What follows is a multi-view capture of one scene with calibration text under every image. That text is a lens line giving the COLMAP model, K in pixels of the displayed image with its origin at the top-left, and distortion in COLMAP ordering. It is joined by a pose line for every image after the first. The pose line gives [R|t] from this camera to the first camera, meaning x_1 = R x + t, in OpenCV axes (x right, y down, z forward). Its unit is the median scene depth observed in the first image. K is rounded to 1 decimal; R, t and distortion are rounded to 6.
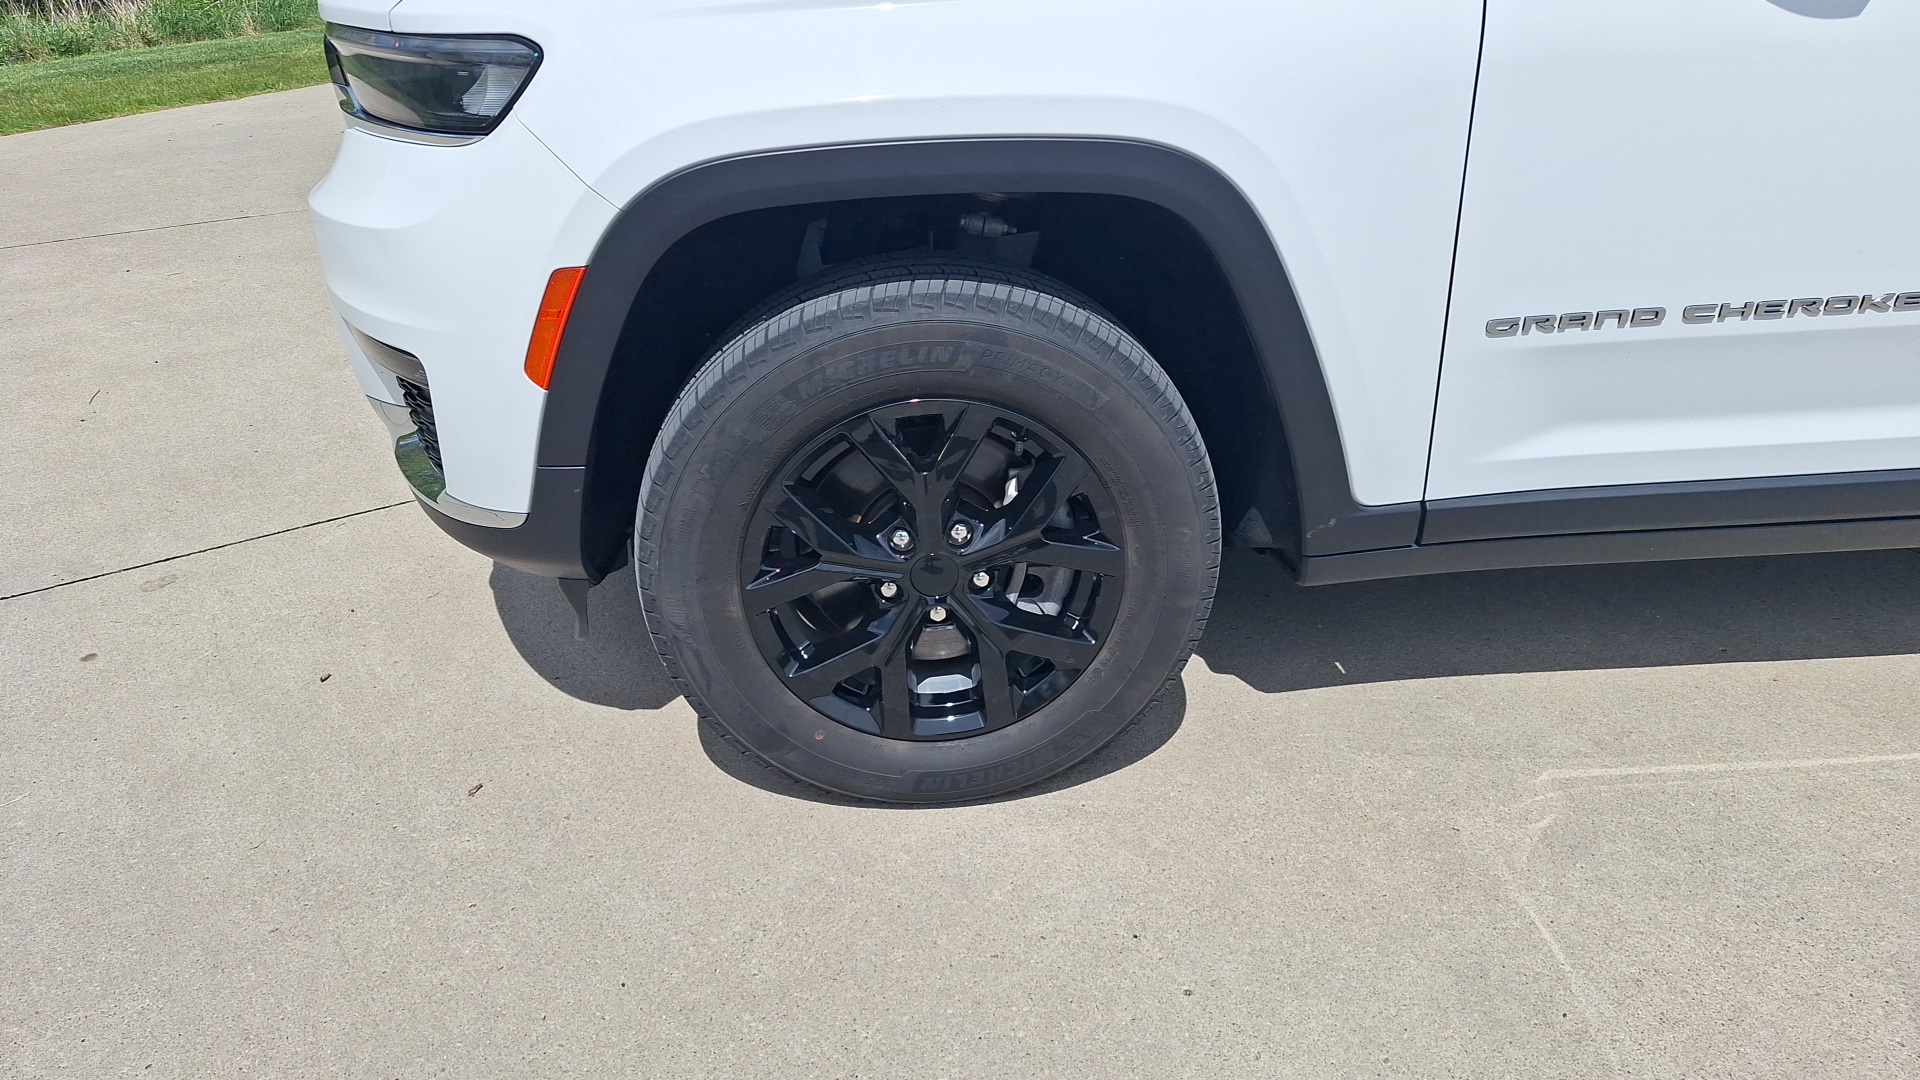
lens RADIAL K [[1318.5, 0, 957.8], [0, 1318.5, 531.0], [0, 0, 1]] dist [0.066851, -0.074280]
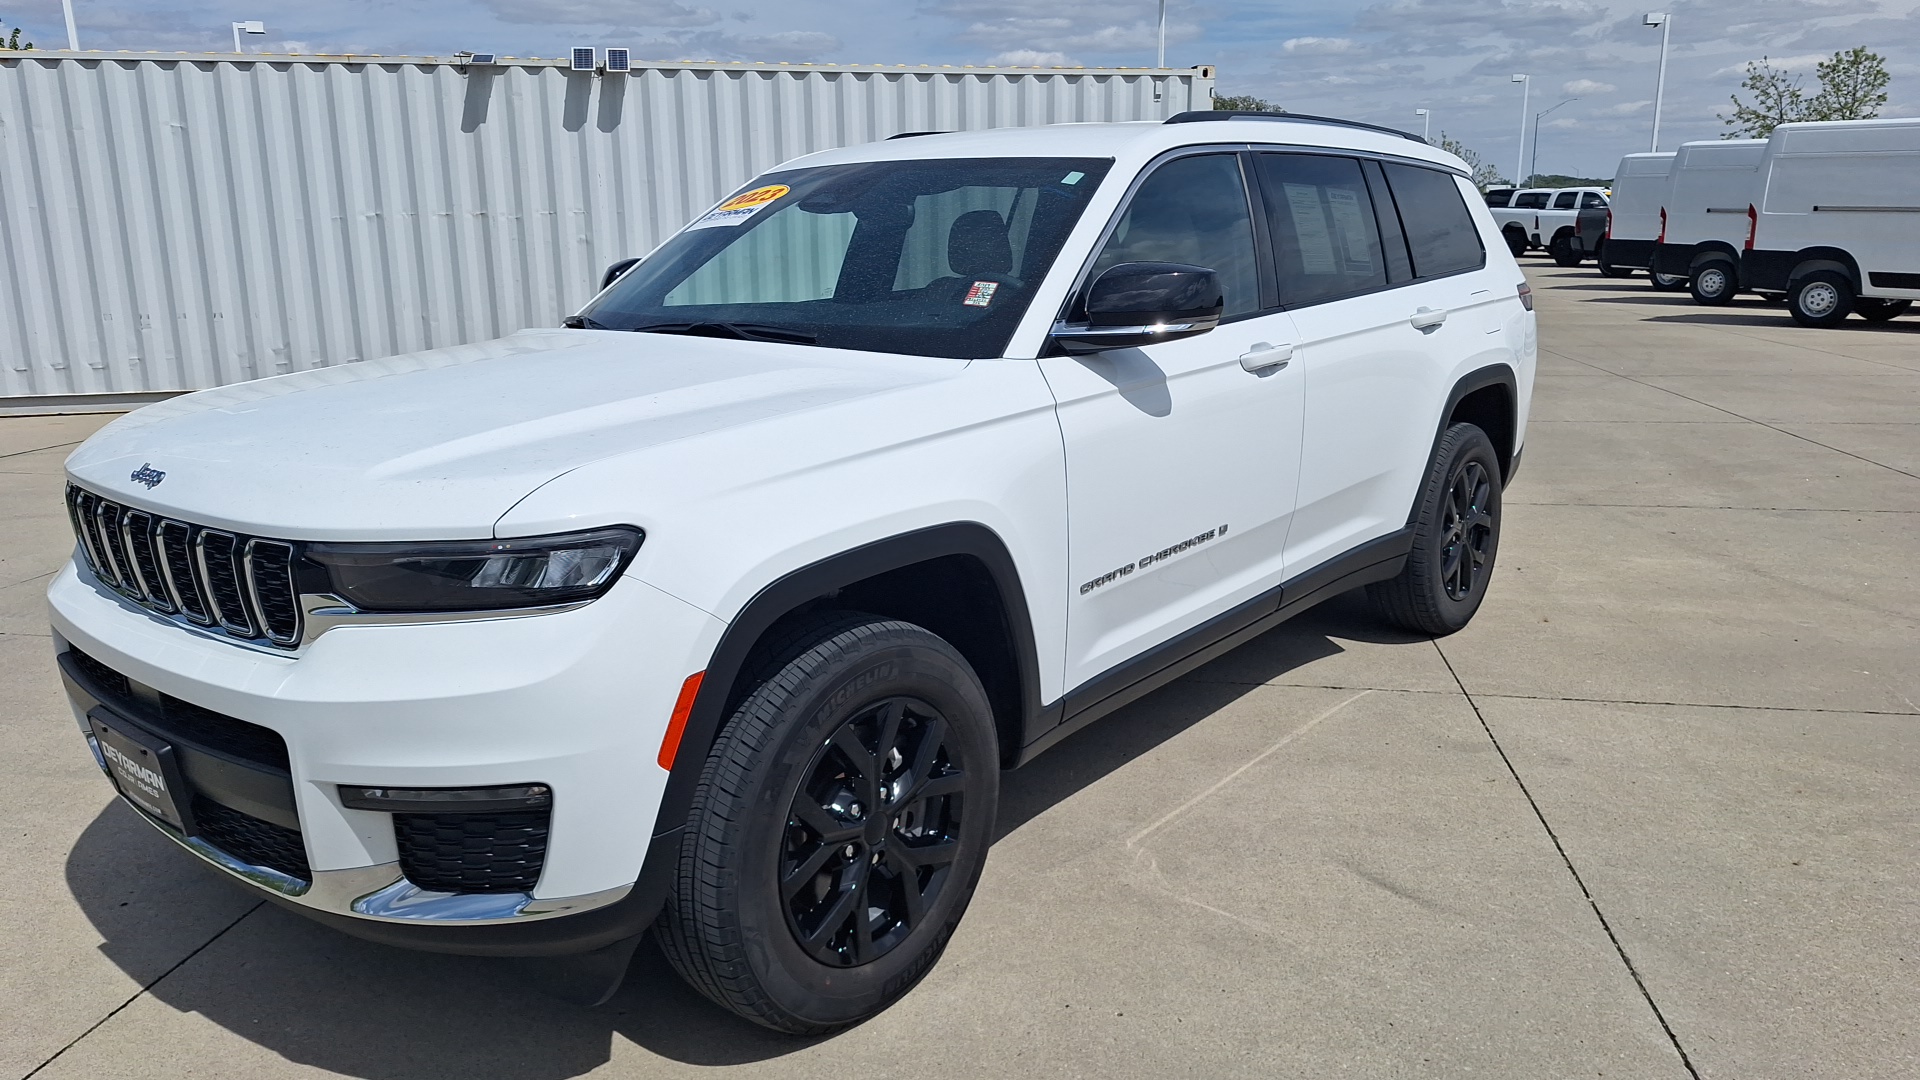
lens RADIAL K [[1330.6, 0, 968.2], [0, 1330.6, 500.2], [0, 0, 1]] dist [0.059618, -0.065892]
pose [[0.691965, -0.147609, 0.706679, -0.958428], [0.325070, 0.937731, -0.122432, -0.094055], [-0.644603, 0.314438, 0.696861, -0.200039]]
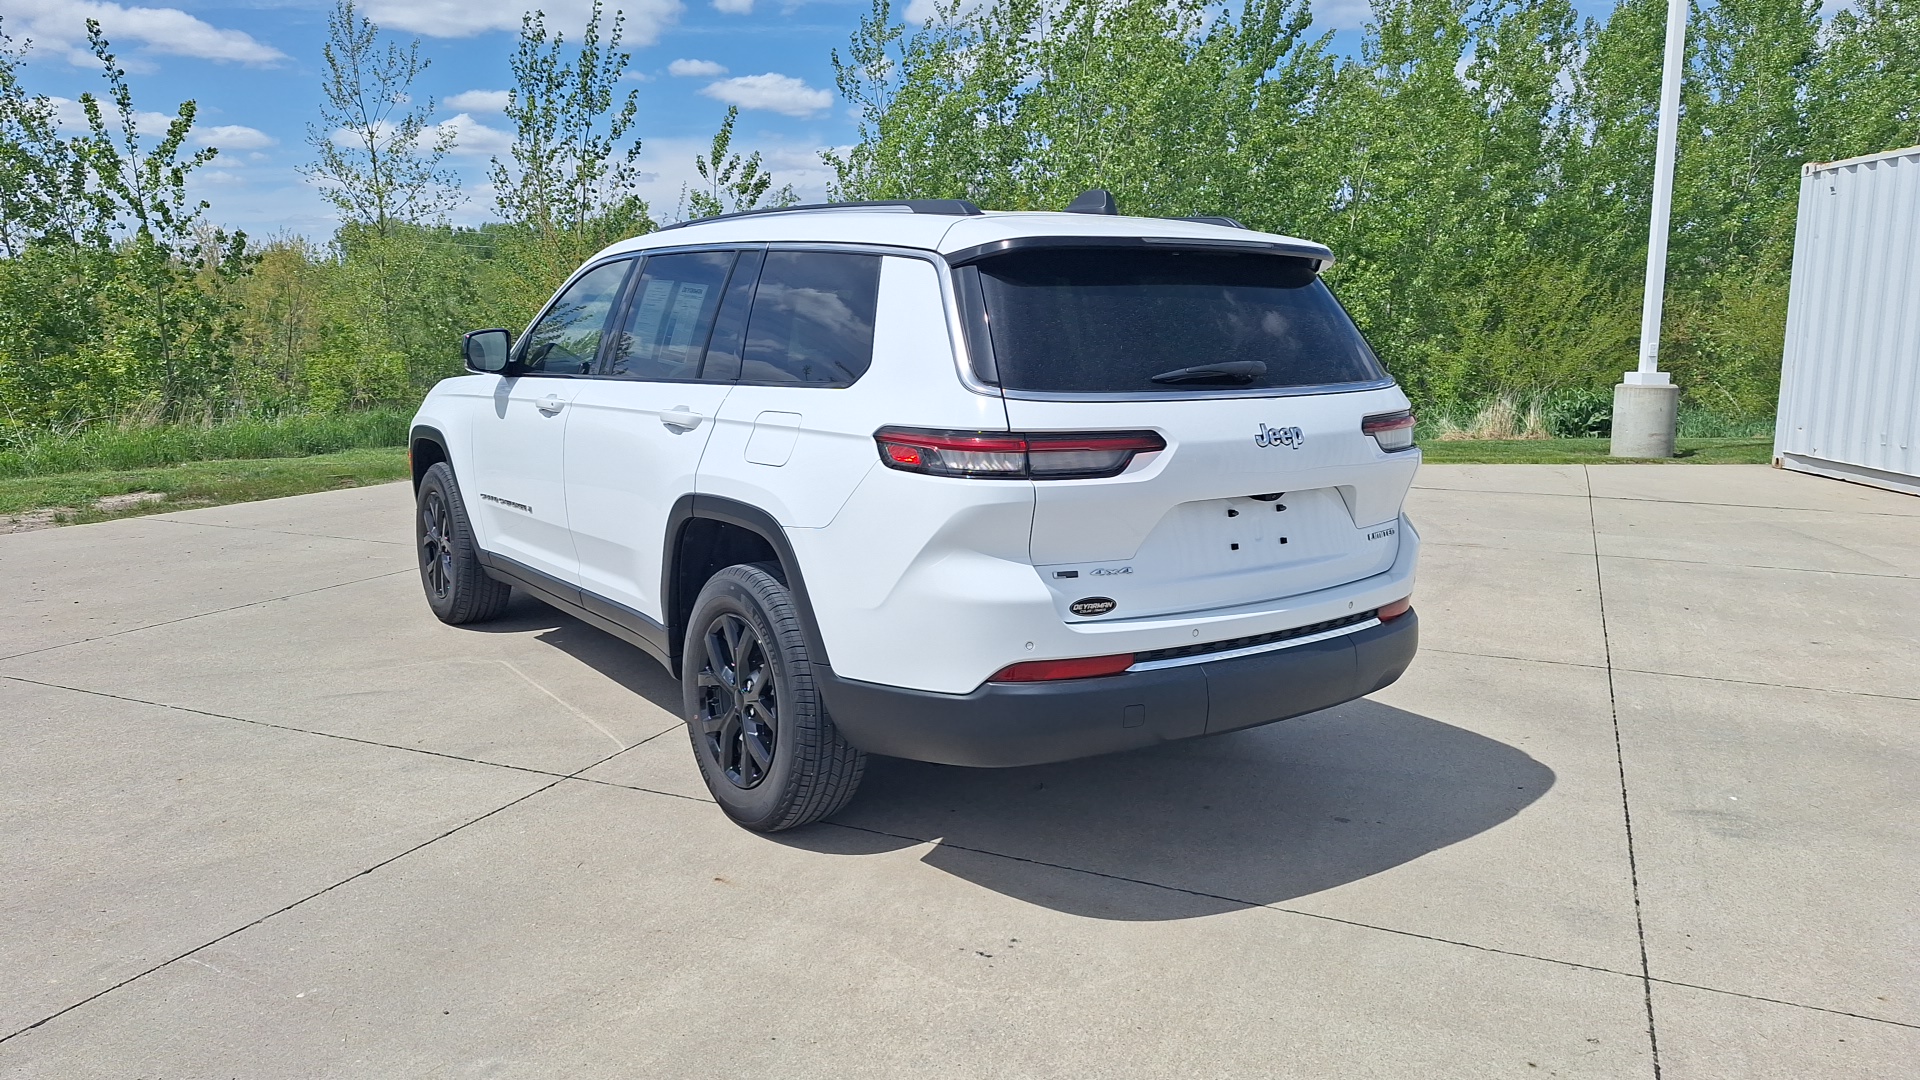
lens RADIAL K [[1330.6, 0, 968.2], [0, 1330.6, 500.2], [0, 0, 1]] dist [0.059618, -0.065892]
pose [[0.528814, 0.130108, -0.838706, 3.960286], [-0.383373, 0.918243, -0.099274, -0.278574], [0.757219, 0.374035, 0.535459, 0.092592]]
